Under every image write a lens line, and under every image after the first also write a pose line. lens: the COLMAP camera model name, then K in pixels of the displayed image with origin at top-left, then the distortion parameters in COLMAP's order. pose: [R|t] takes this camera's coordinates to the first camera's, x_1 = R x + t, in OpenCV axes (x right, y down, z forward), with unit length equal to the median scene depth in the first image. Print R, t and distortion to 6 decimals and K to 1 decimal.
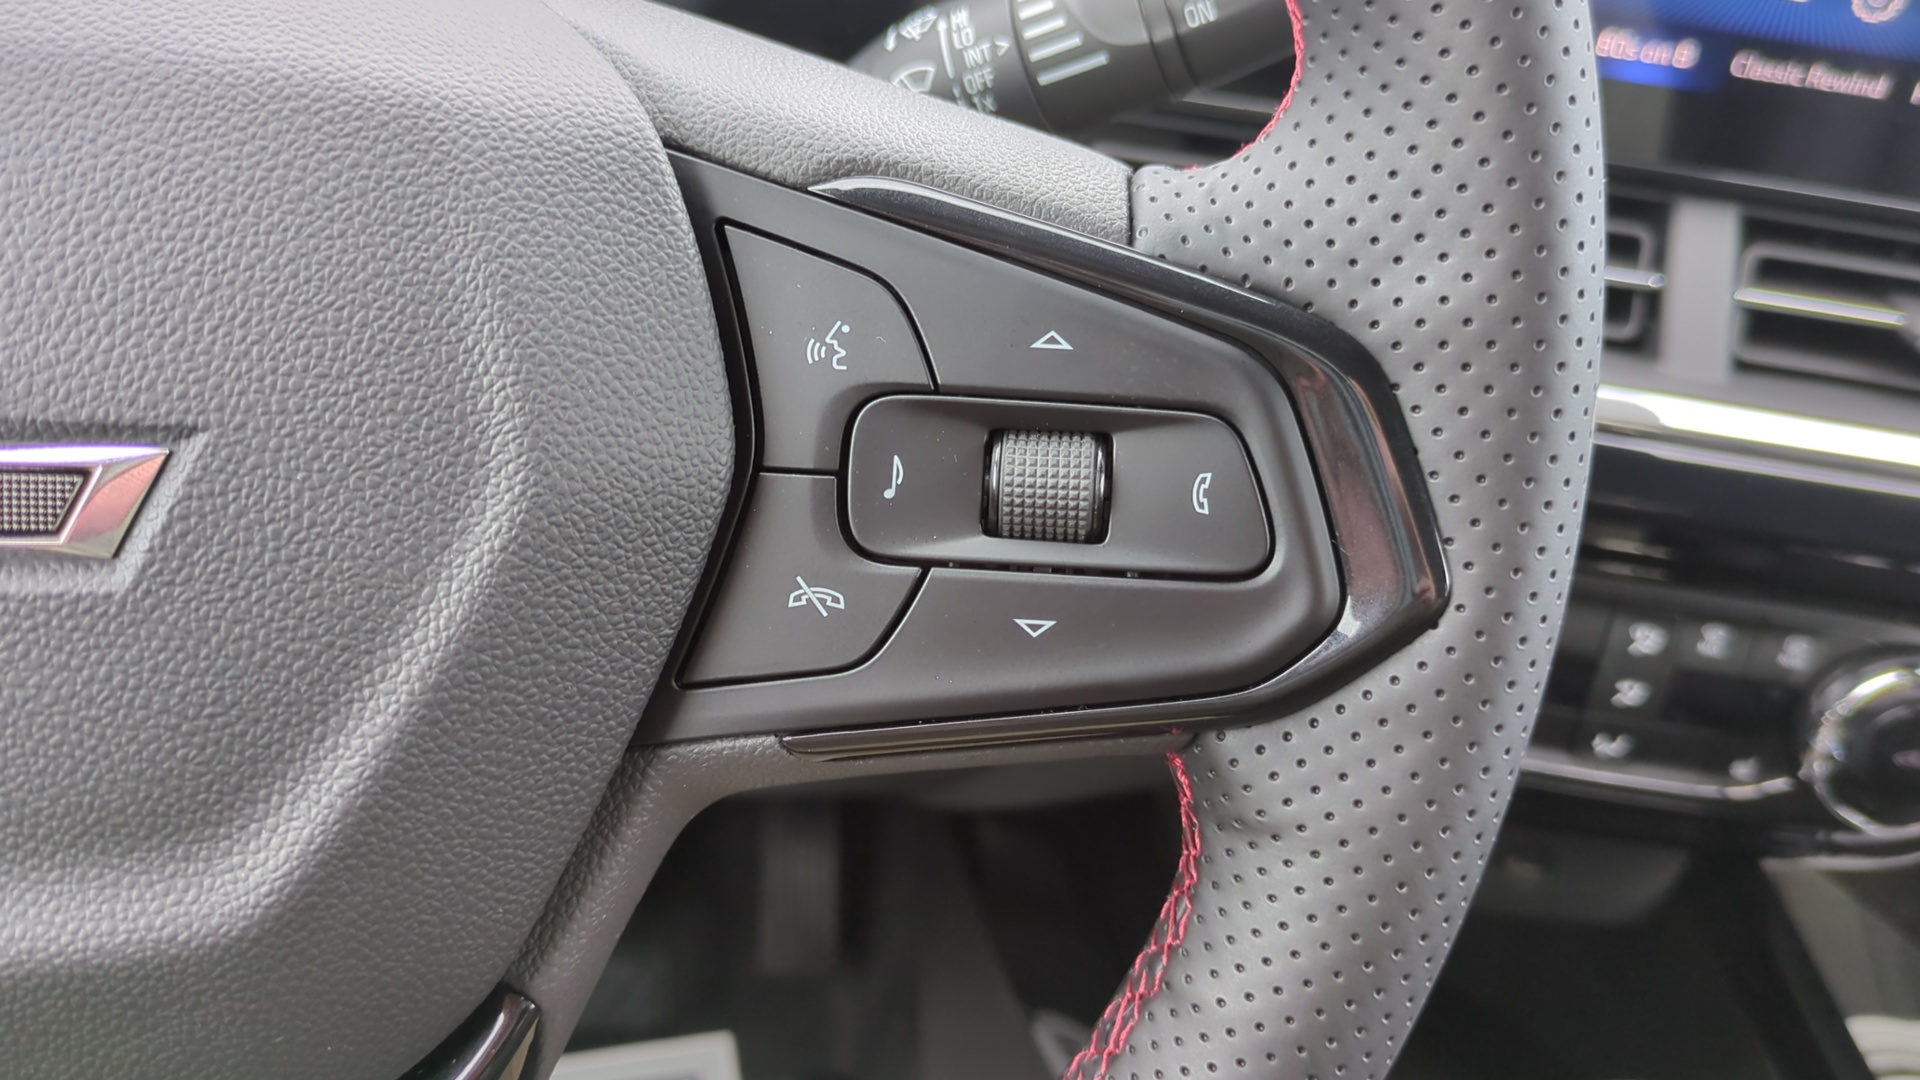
lens RADIAL K [[1670.6, 0, 953.3], [0, 1670.6, 531.2], [0, 0, 1]] dist [0.068581, -0.130084]
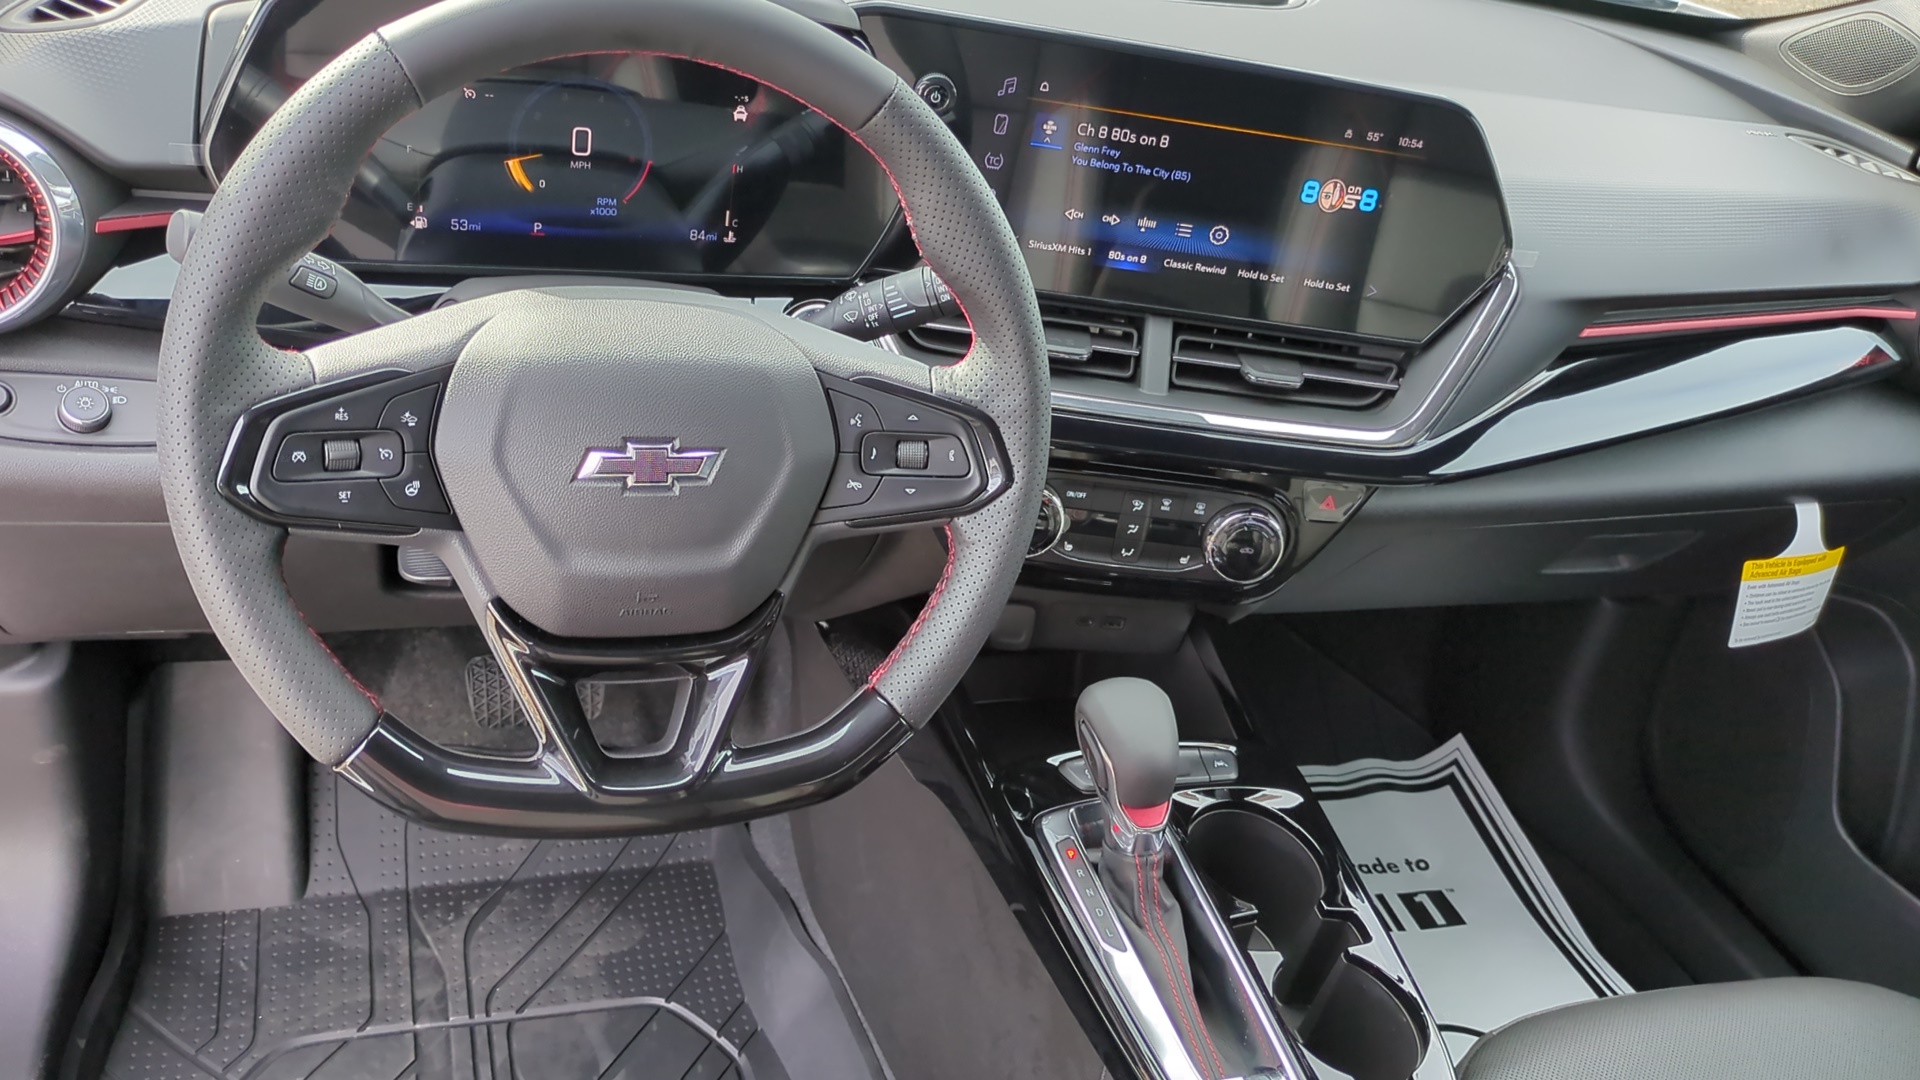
lens RADIAL K [[1670.6, 0, 953.3], [0, 1670.6, 531.2], [0, 0, 1]] dist [0.068581, -0.130084]
pose [[0.988237, -0.038277, 0.148062, -0.429421], [0.032961, 0.998727, 0.038194, 0.005863], [-0.149335, -0.032864, 0.988240, -2.844225]]
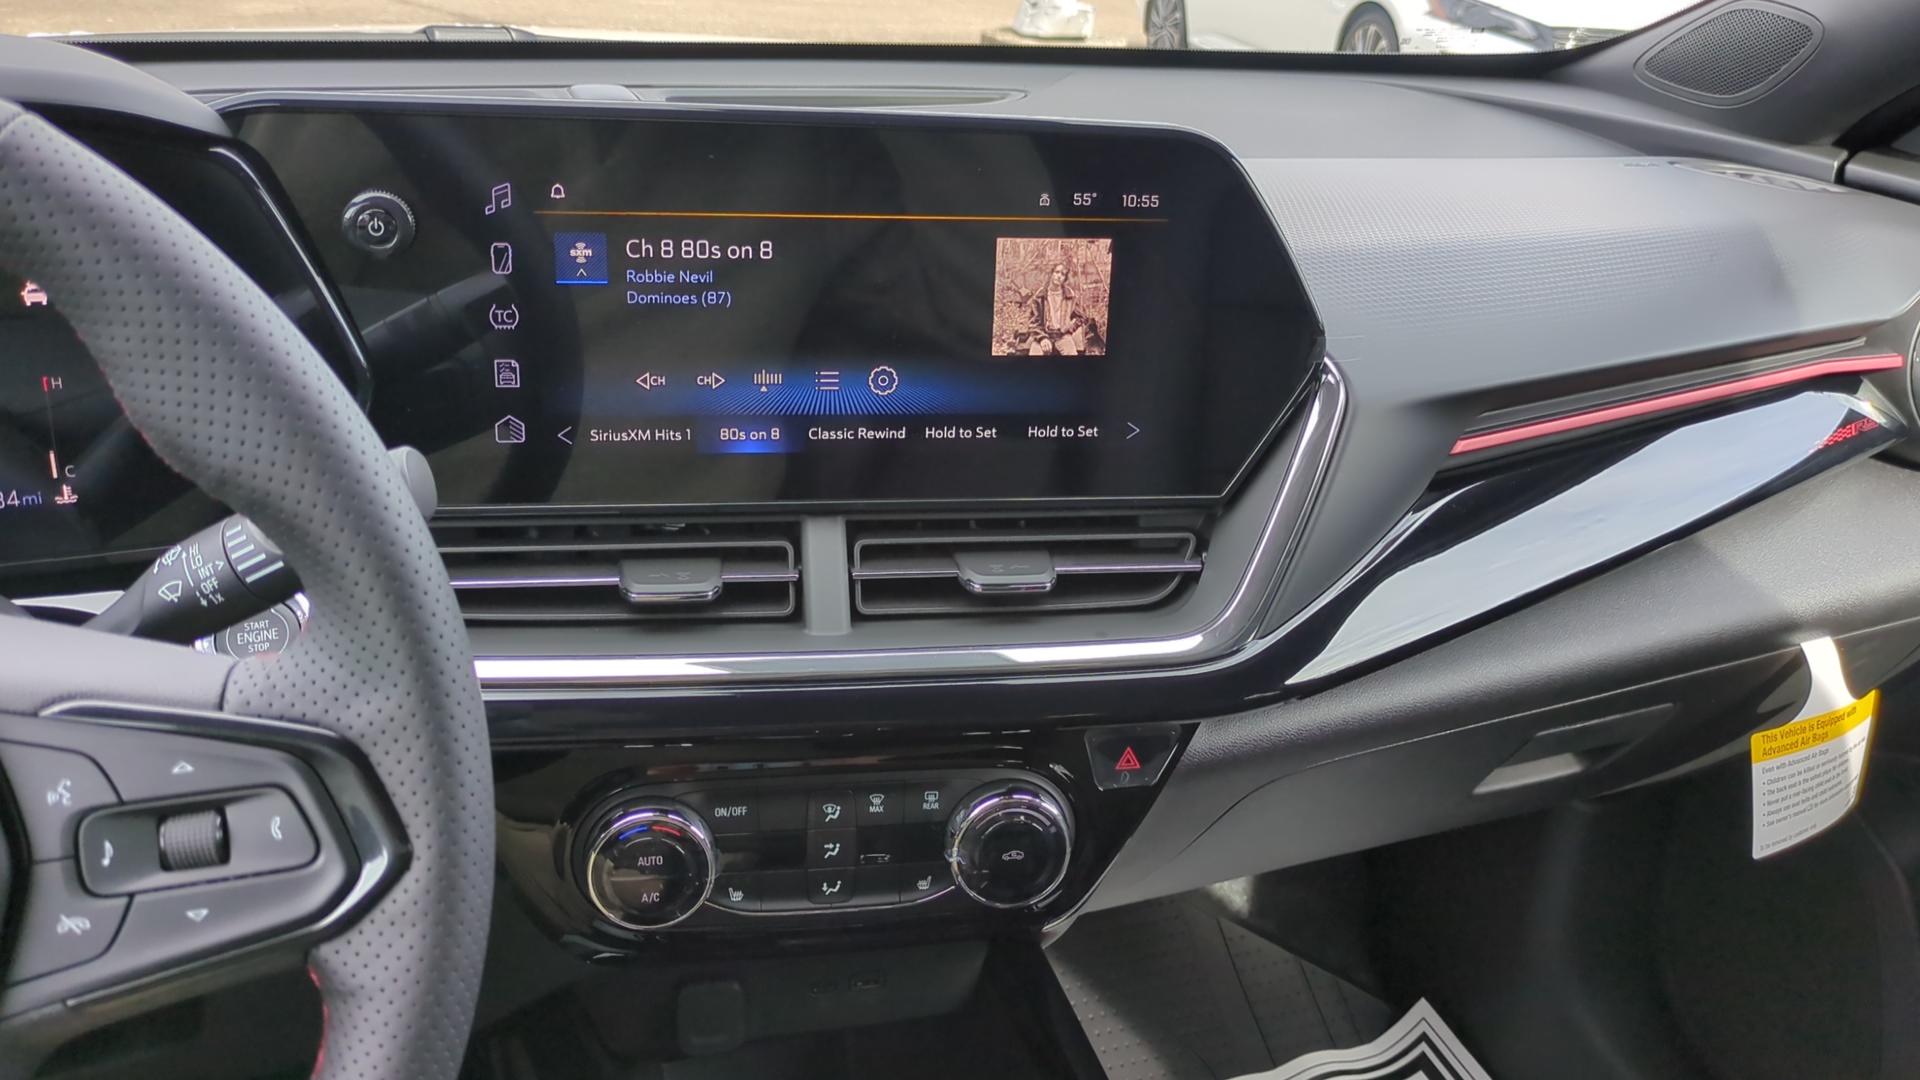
lens RADIAL K [[1670.6, 0, 953.3], [0, 1670.6, 531.2], [0, 0, 1]] dist [0.068581, -0.130084]
pose [[0.964175, -0.168715, 0.204699, 0.563791], [0.193313, 0.975320, -0.106677, 0.001756], [-0.181649, 0.142426, 0.972995, -1.109501]]
